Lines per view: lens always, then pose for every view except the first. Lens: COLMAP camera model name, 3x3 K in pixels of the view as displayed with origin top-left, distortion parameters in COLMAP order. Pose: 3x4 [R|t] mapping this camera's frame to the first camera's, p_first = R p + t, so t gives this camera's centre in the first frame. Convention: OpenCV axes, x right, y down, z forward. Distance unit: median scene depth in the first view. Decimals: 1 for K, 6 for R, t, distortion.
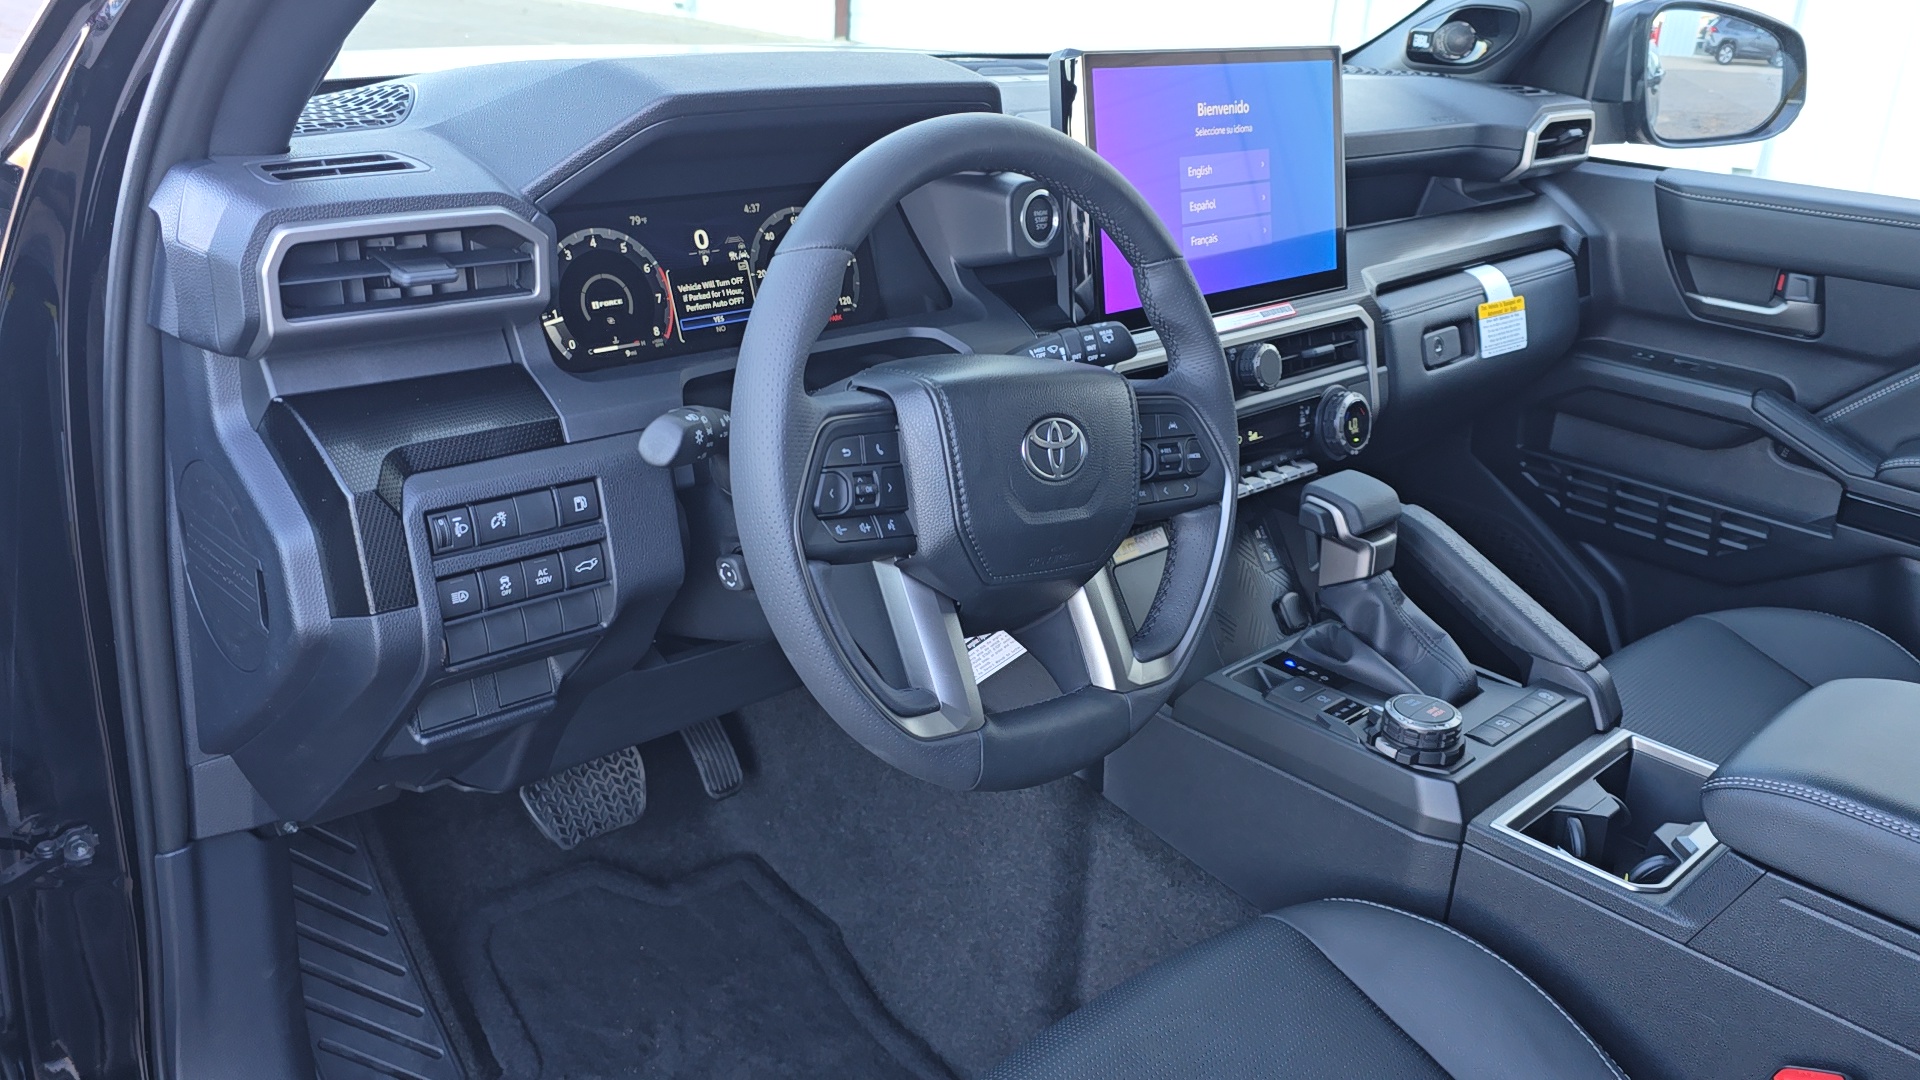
lens RADIAL K [[1621.1, 0, 992.3], [0, 1621.1, 530.5], [0, 0, 1]] dist [-0.012299, -0.000074]
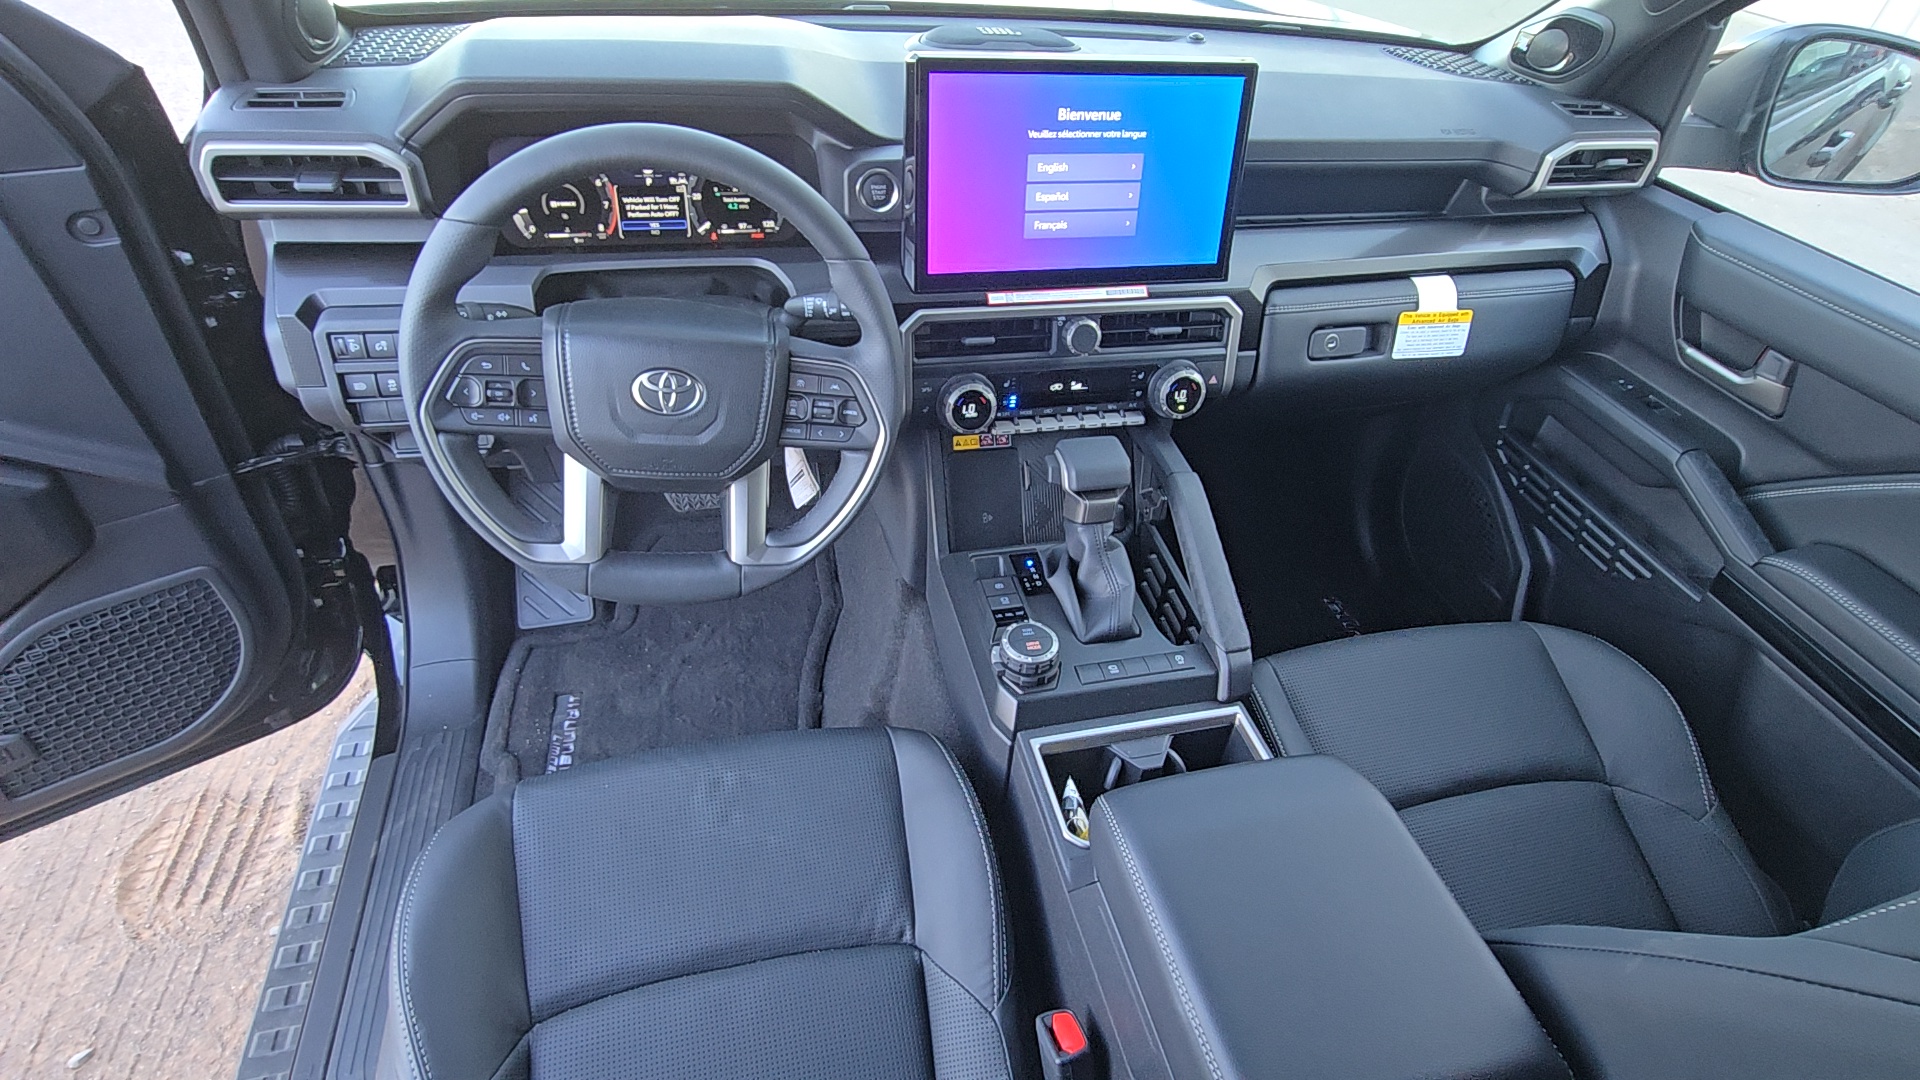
lens RADIAL K [[980.7, 0, 976.0], [0, 980.7, 544.4], [0, 0, 1]] dist [0.000924, 0.000559]
pose [[0.854675, 0.333178, -0.398150, 0.530388], [-0.208556, 0.922645, 0.324393, -0.212874], [0.475431, -0.194214, 0.858048, 0.321498]]
